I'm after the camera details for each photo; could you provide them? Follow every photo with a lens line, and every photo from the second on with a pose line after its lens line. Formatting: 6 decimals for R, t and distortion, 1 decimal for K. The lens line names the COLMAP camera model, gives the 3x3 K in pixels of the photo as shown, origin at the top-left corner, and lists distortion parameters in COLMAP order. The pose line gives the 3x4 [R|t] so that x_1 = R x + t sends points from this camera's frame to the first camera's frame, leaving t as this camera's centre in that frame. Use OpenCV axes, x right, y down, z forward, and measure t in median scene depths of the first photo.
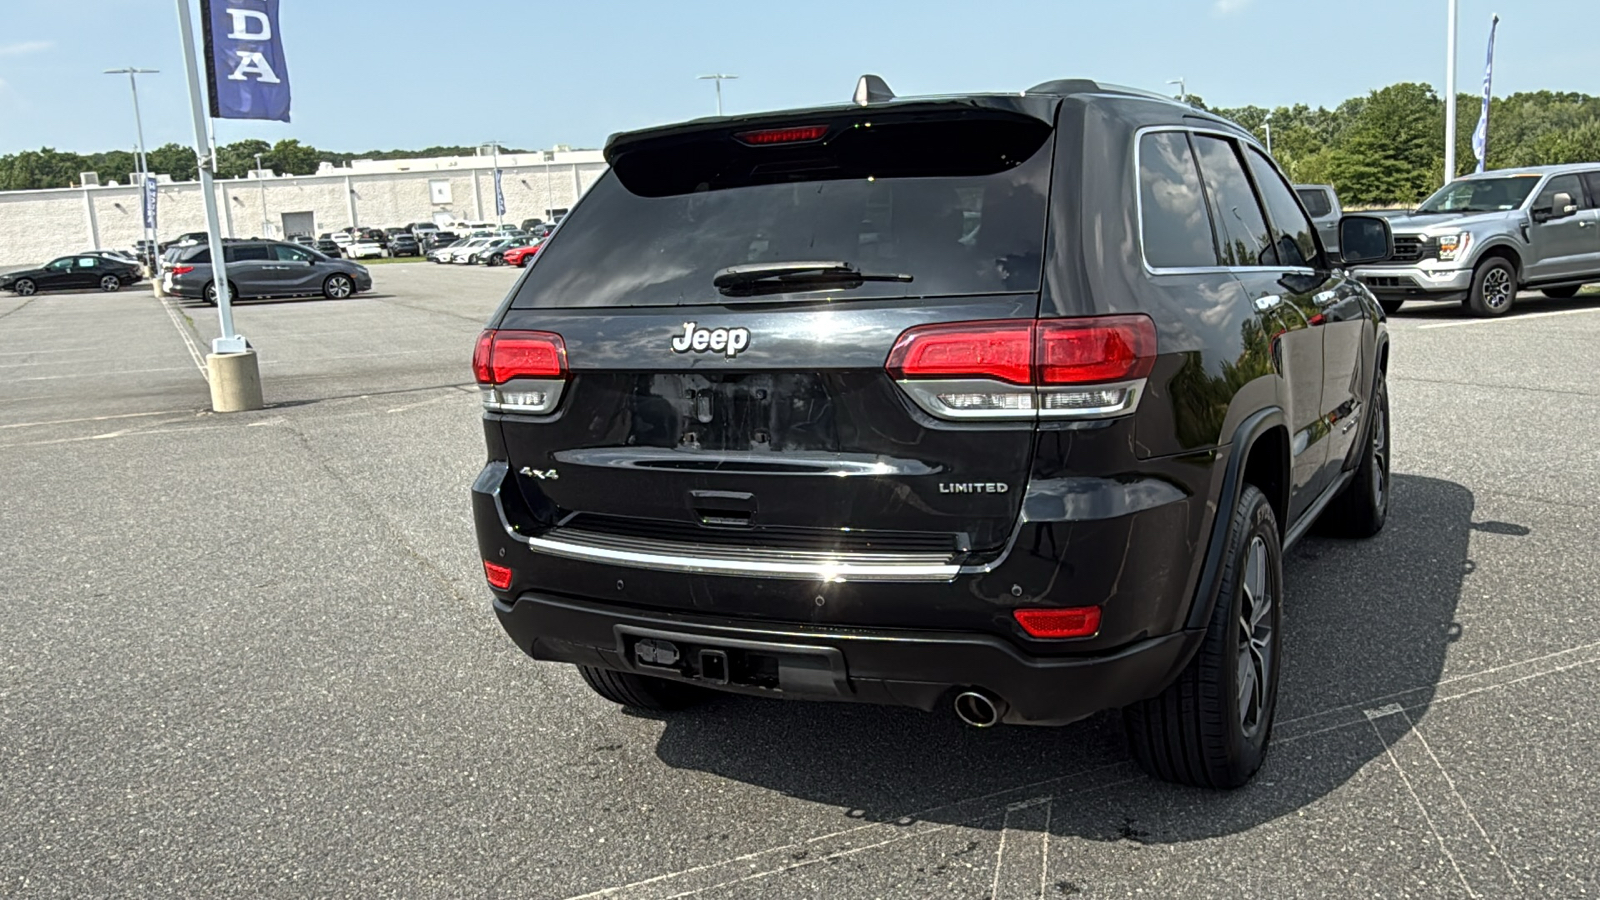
lens RADIAL K [[1385.3, 0, 801.0], [0, 1385.3, 455.1], [0, 0, 1]] dist [-0.000441, 0.000570]
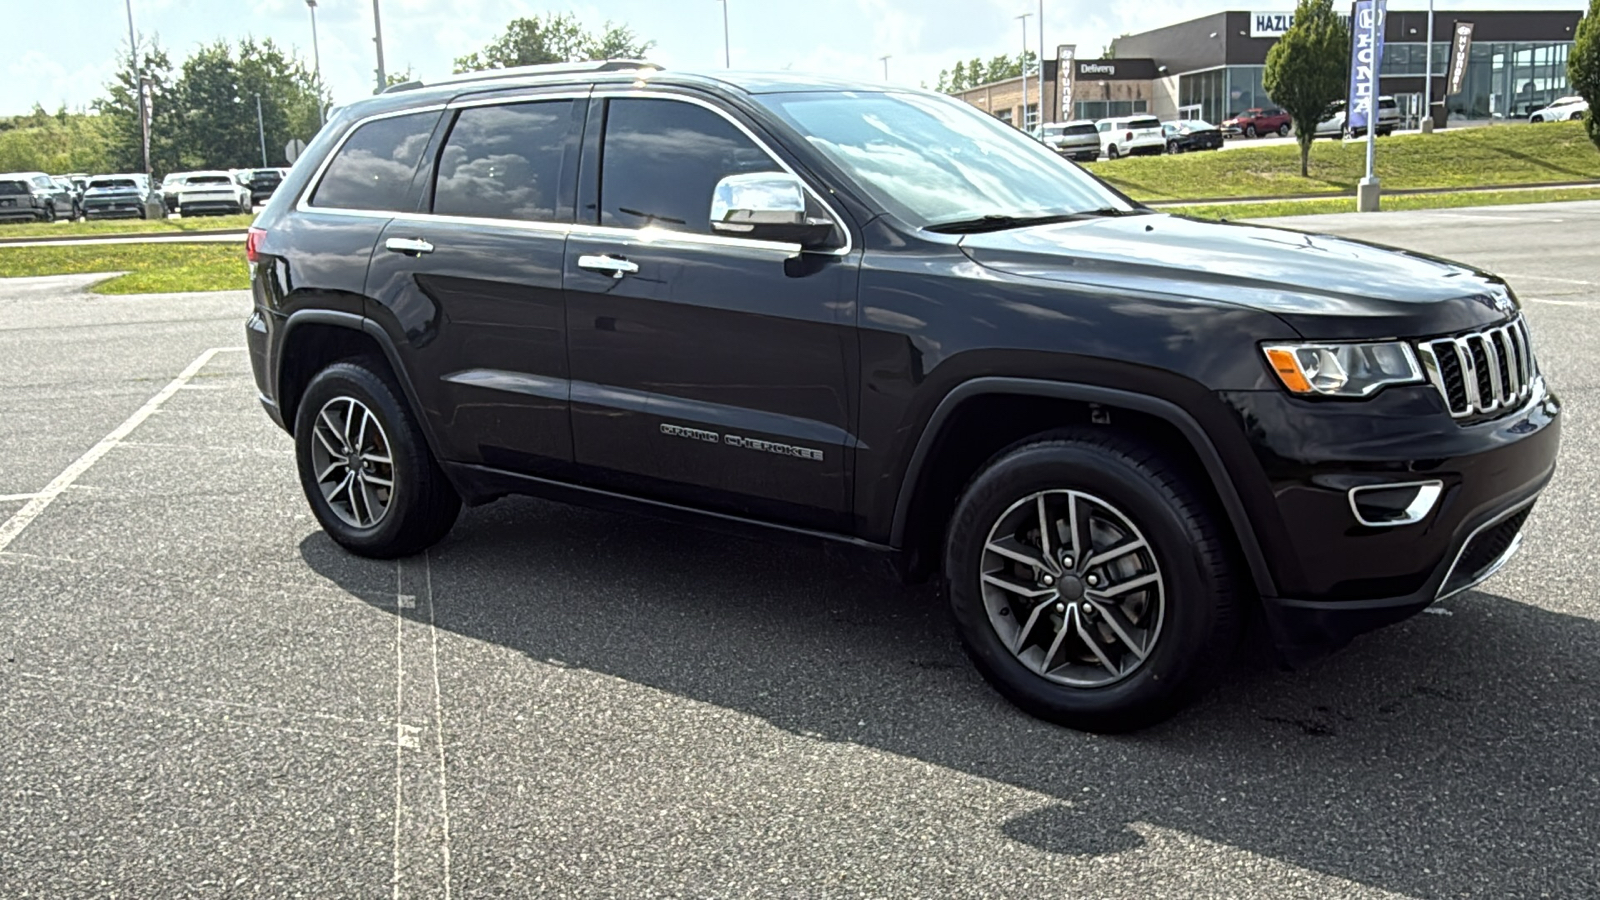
lens RADIAL K [[1385.3, 0, 802.3], [0, 1385.3, 448.0], [0, 0, 1]] dist [-0.000441, 0.000570]
pose [[-0.156866, 0.243527, -0.957125, 1.473372], [-0.124143, 0.956574, 0.263733, -0.297274], [0.979786, 0.160191, -0.119822, 1.454945]]
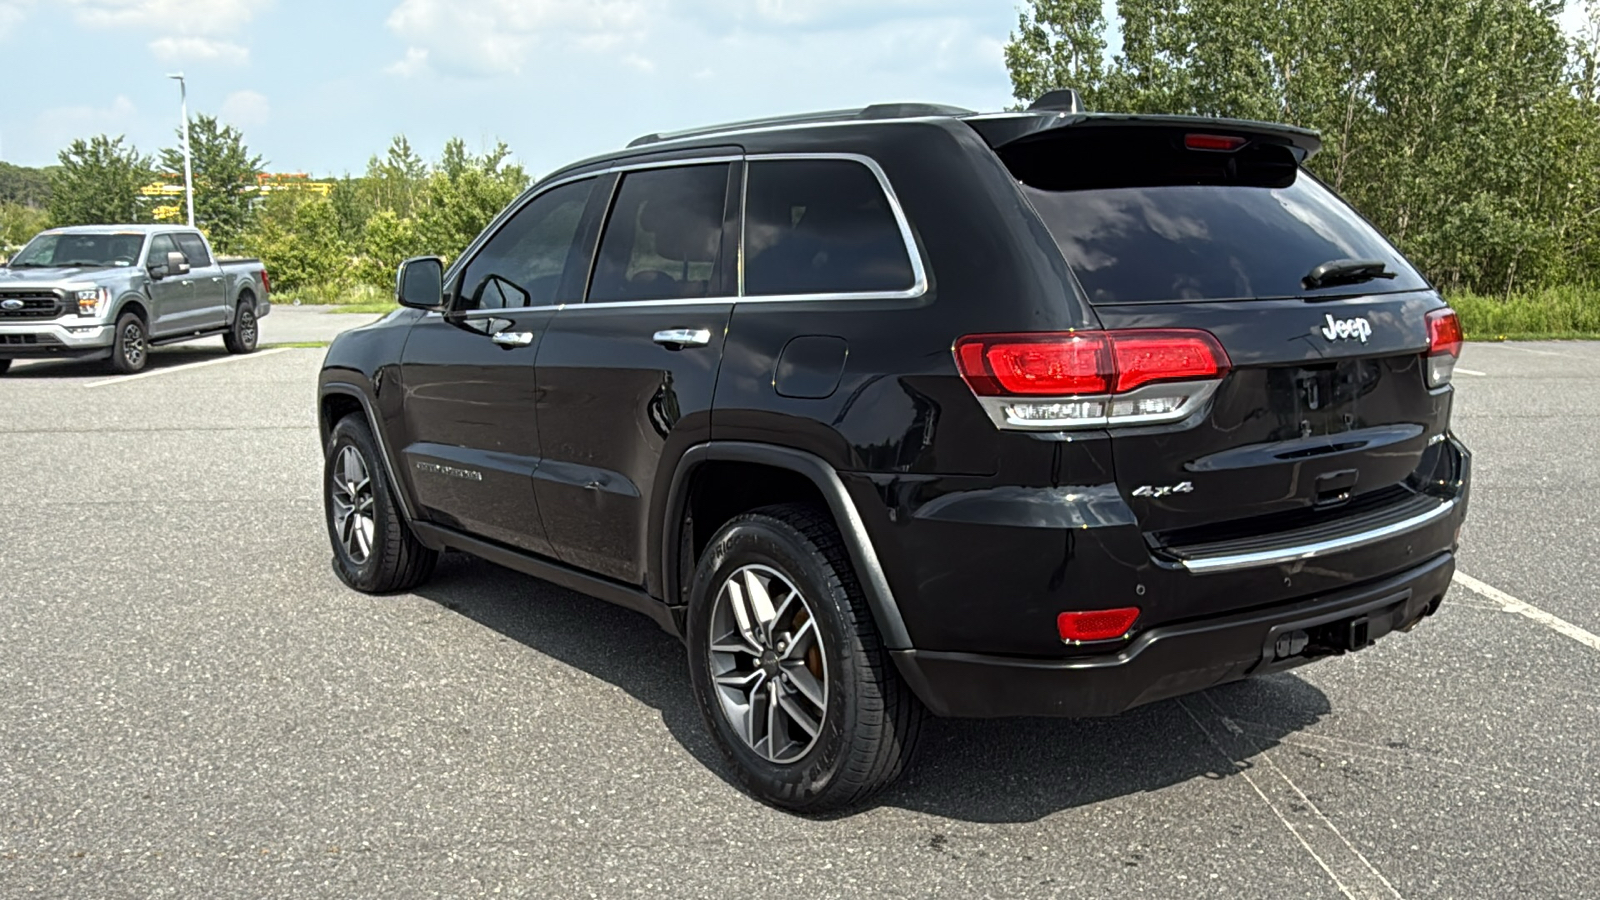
lens RADIAL K [[1385.3, 0, 800.1], [0, 1385.3, 452.0], [0, 0, 1]] dist [-0.000441, 0.000570]
pose [[0.419079, -0.082952, 0.904152, -0.908264], [0.129381, 0.991111, 0.030961, -0.057184], [-0.898684, 0.104005, 0.426087, 0.695911]]
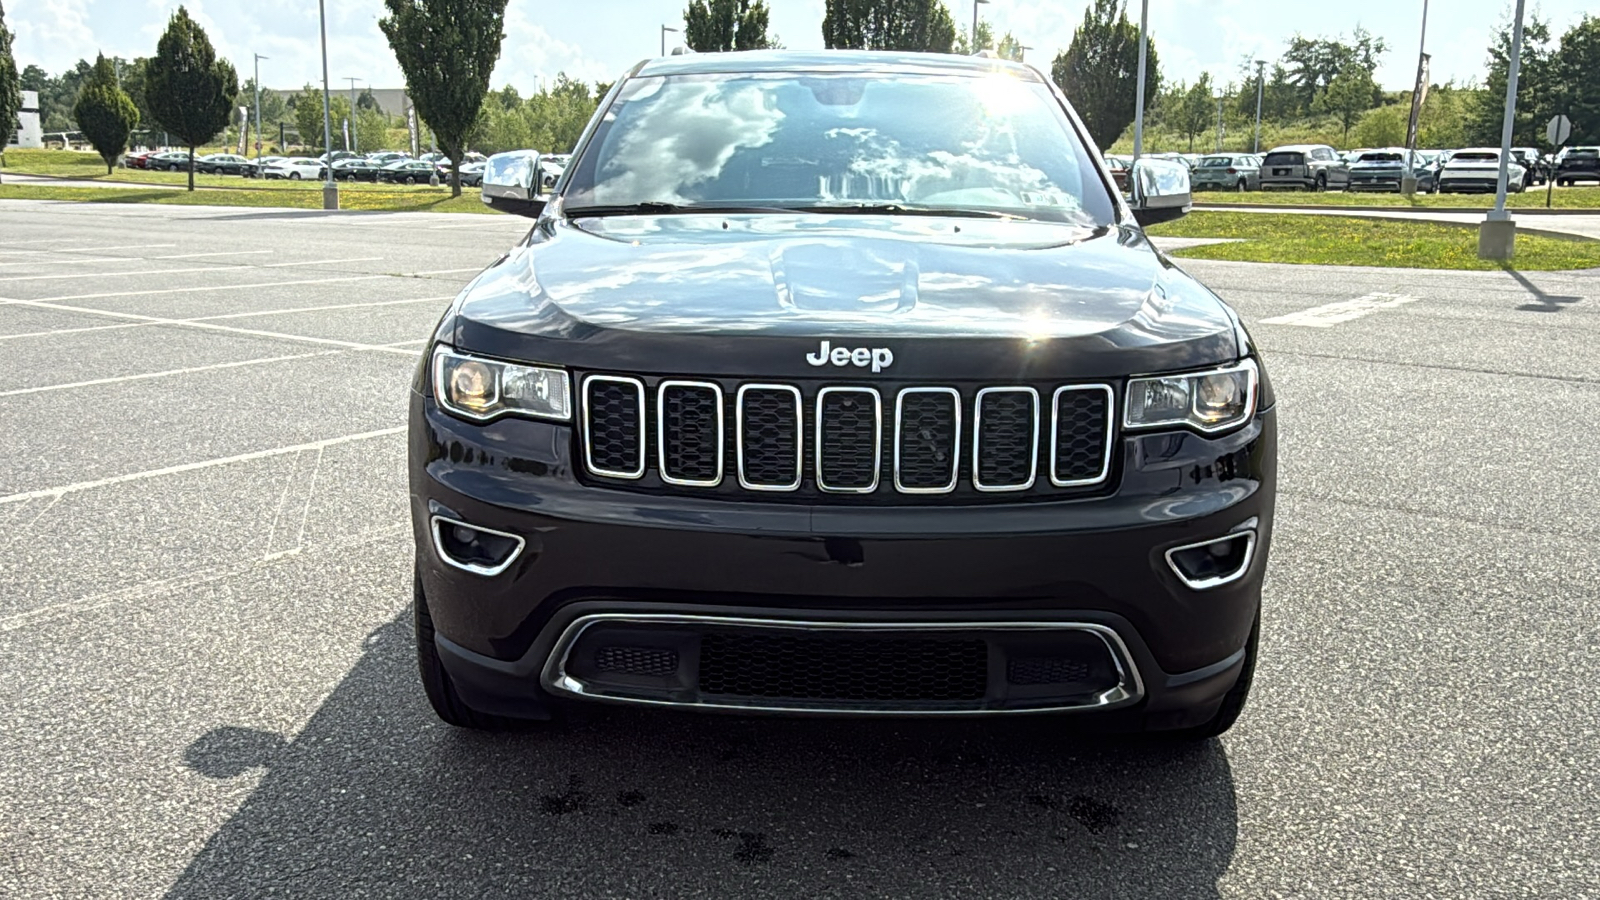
lens RADIAL K [[1385.3, 0, 799.9], [0, 1385.3, 449.3], [0, 0, 1]] dist [-0.000441, 0.000570]
pose [[-0.886684, 0.134880, -0.442266, 0.823196], [-0.038294, 0.931799, 0.360950, -0.400803], [0.460788, 0.336985, -0.821046, 2.322589]]
